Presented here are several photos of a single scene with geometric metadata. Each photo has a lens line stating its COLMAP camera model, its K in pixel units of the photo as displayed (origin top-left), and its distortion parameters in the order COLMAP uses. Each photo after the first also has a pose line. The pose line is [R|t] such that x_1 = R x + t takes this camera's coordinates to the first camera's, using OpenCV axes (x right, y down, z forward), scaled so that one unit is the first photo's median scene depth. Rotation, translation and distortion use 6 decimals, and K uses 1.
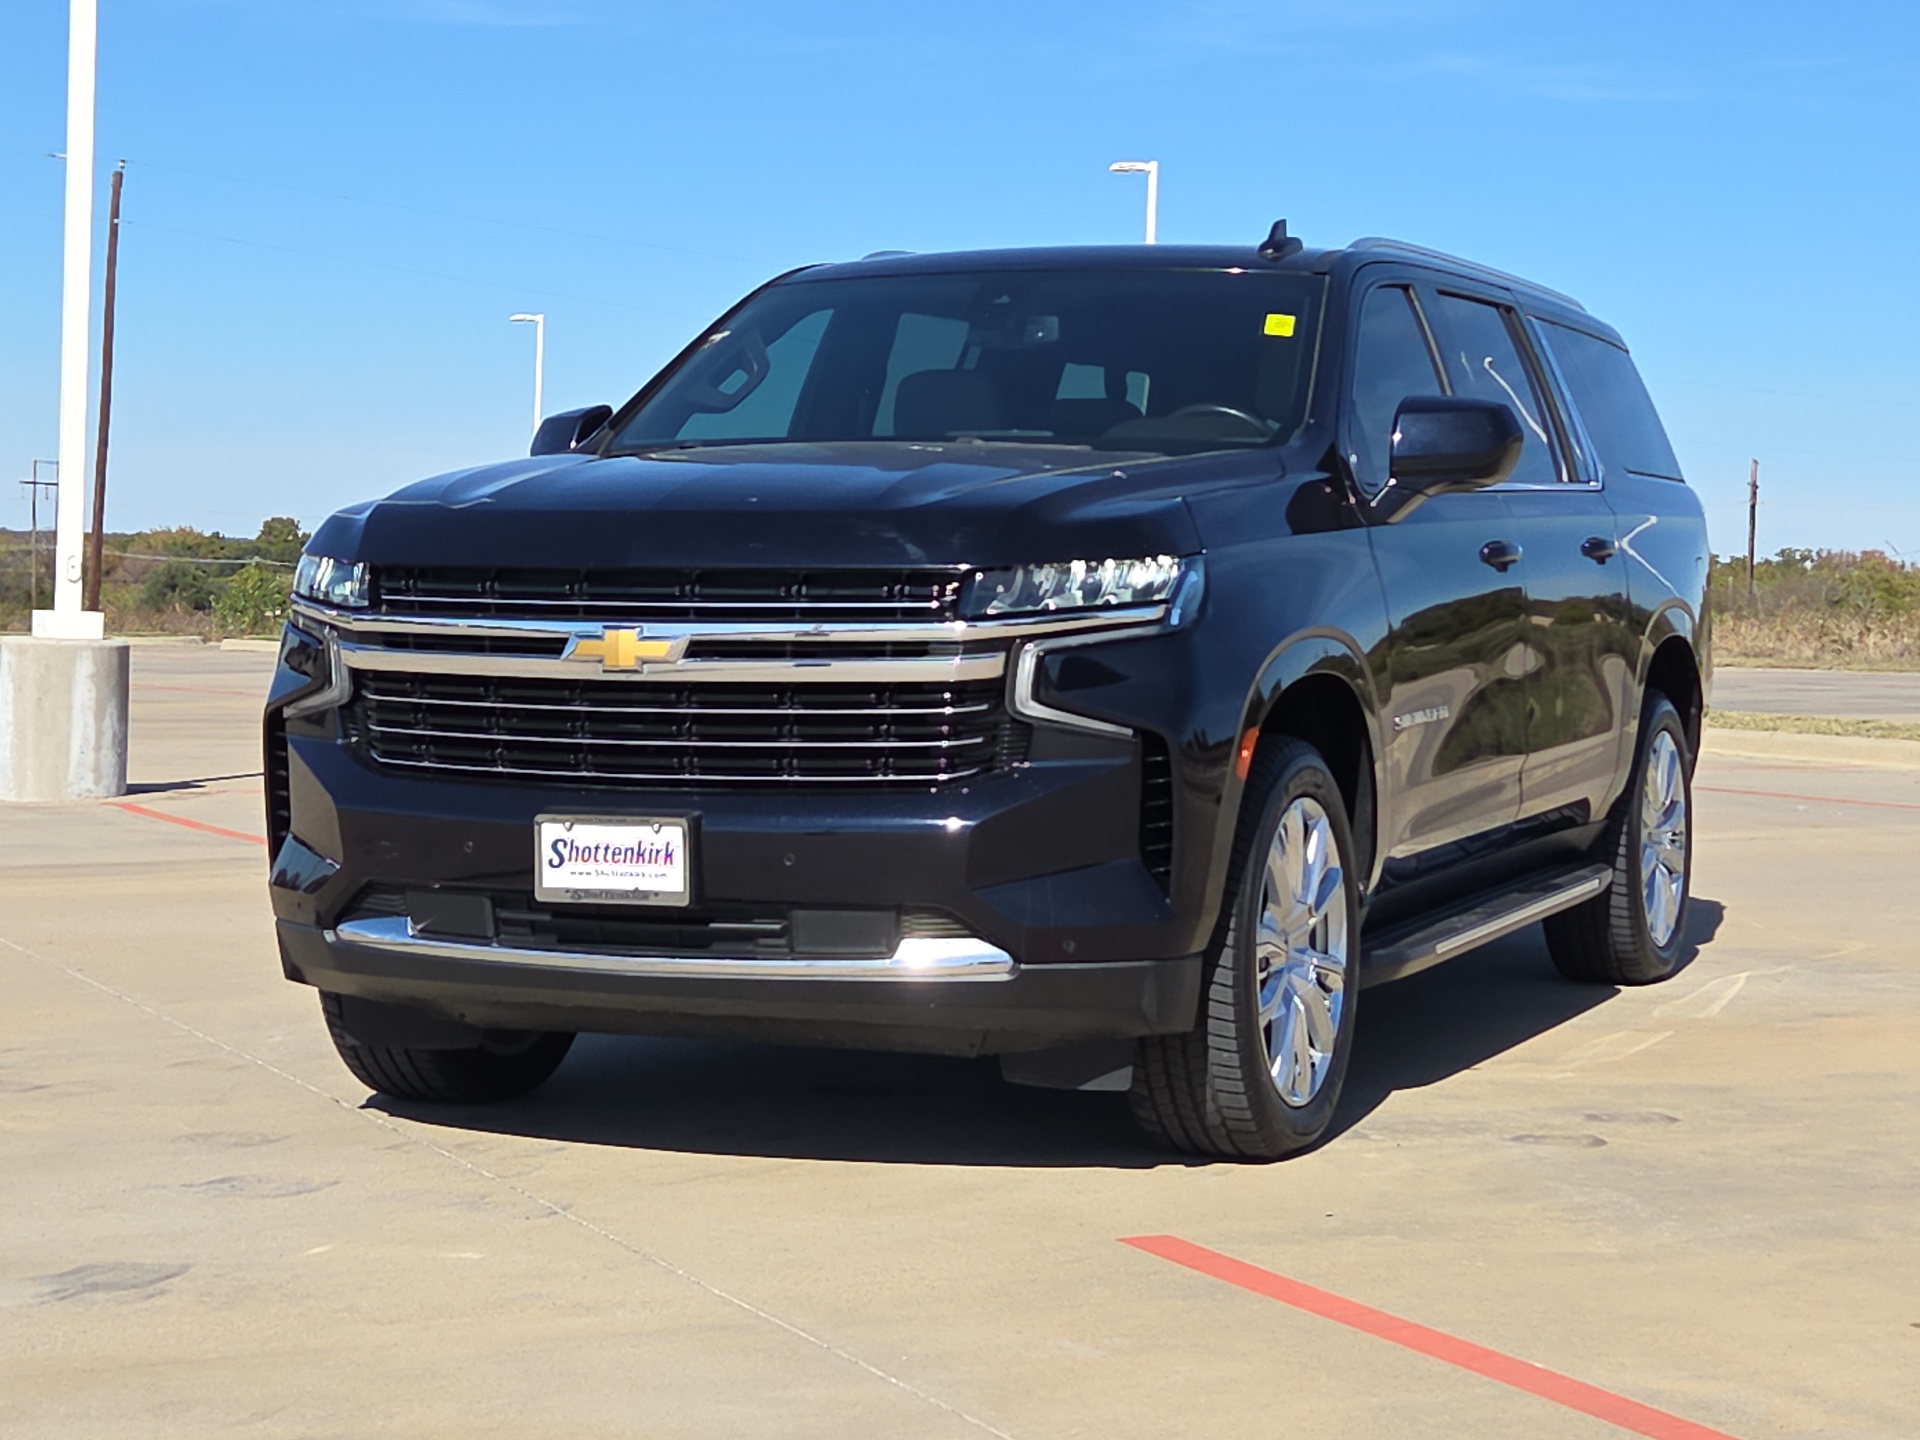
lens RADIAL K [[3073.7, 0, 960.1], [0, 3073.7, 721.7], [0, 0, 1]] dist [-0.011536, 0.000000]
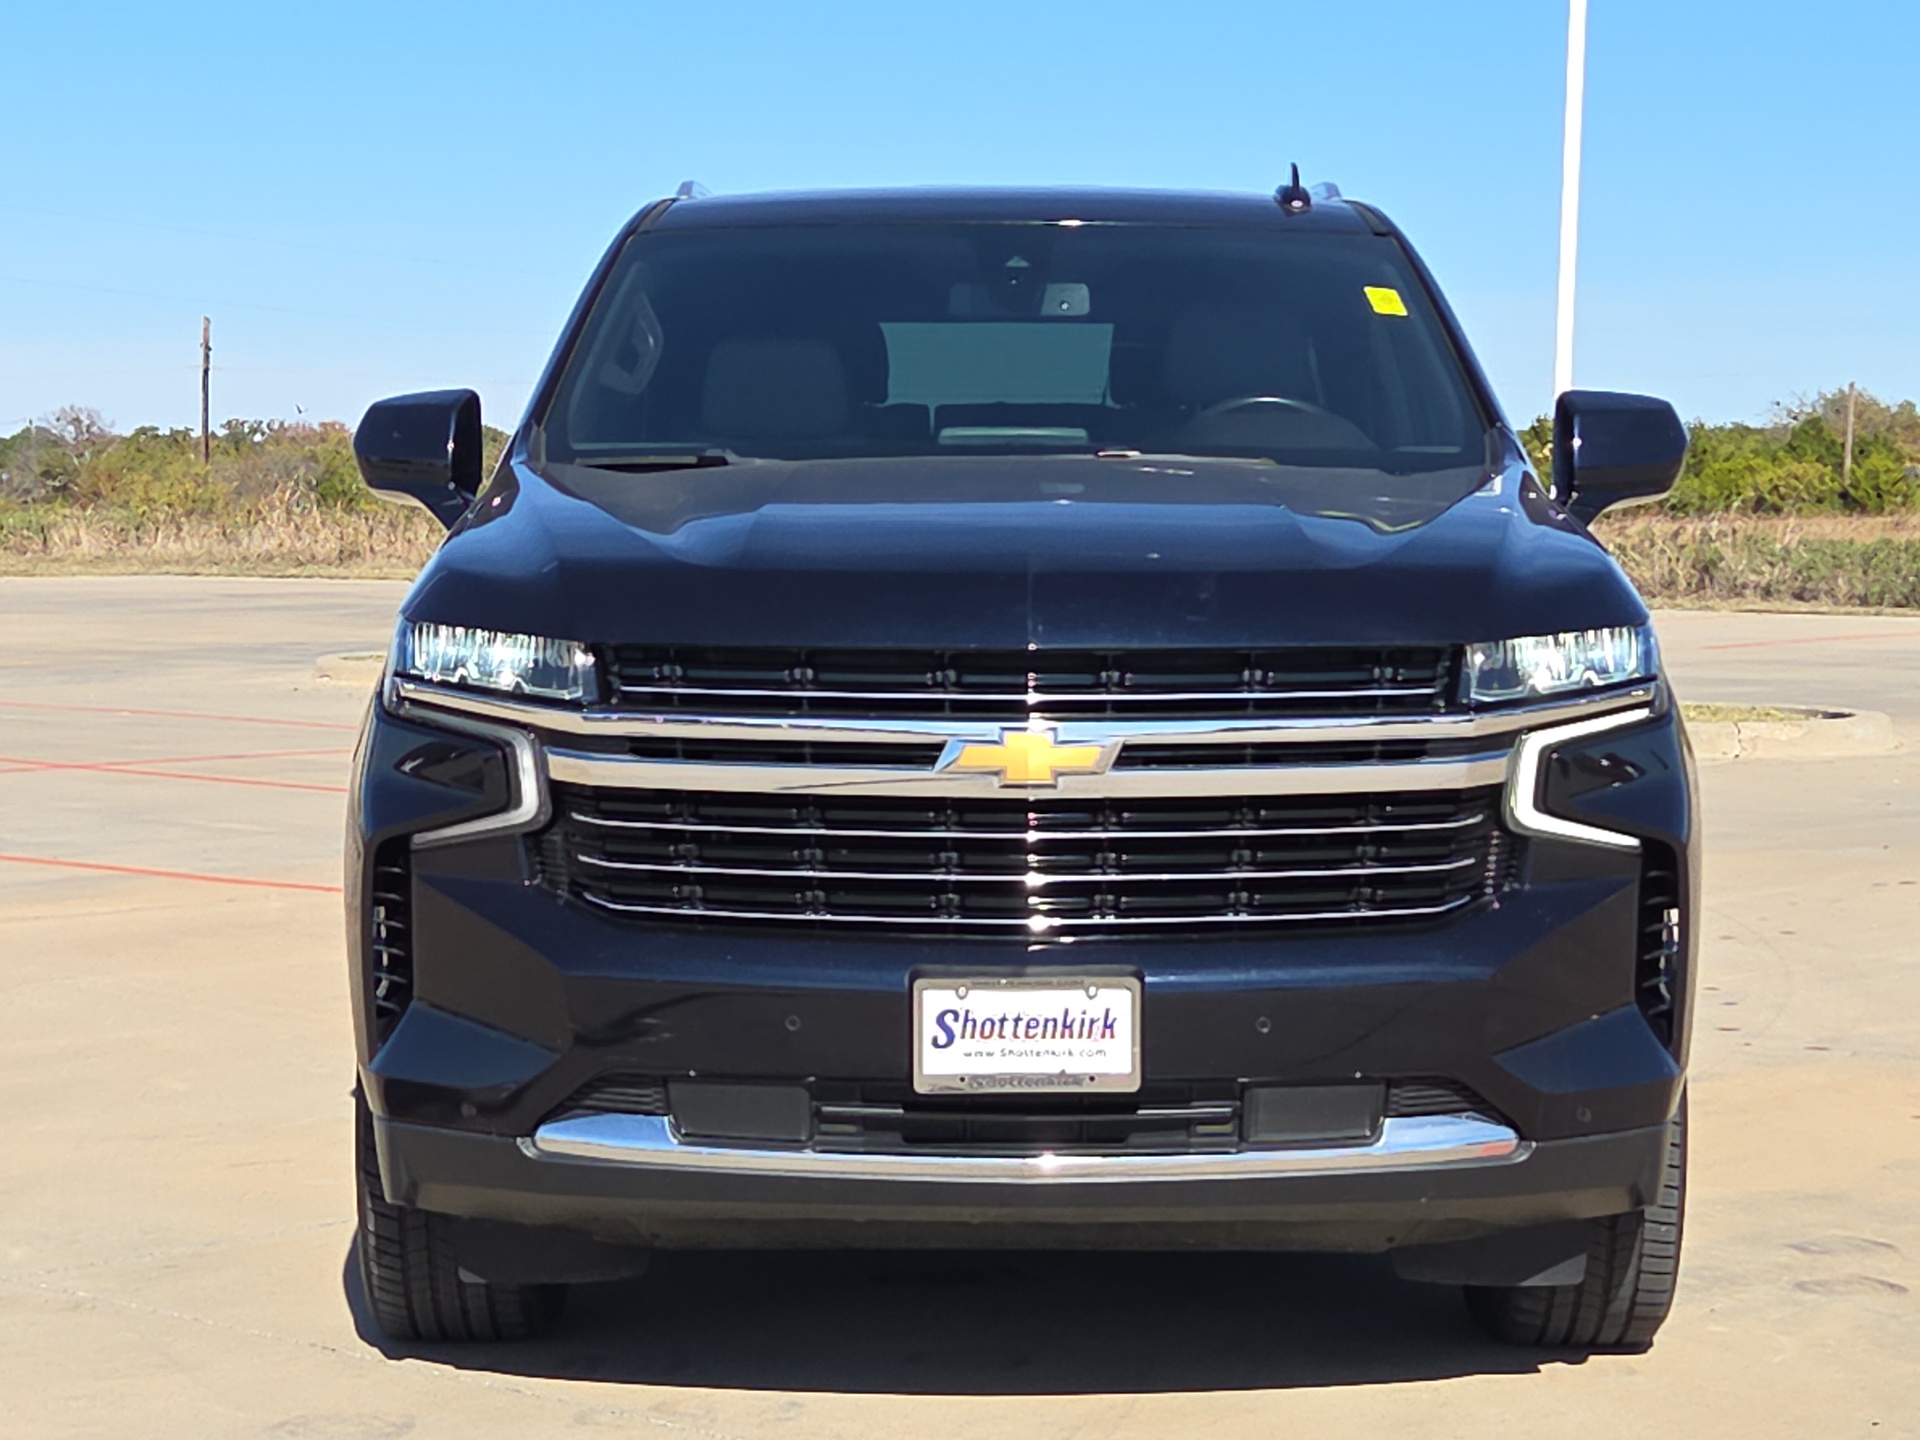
lens RADIAL K [[3723.5, 0, 960.1], [0, 3723.5, 718.7], [0, 0, 1]] dist [-0.038683, 0.000000]
pose [[0.950005, -0.023894, 0.311318, -0.411199], [0.020603, 0.999692, 0.013856, -0.046146], [-0.311553, -0.006750, 0.950205, 0.129237]]
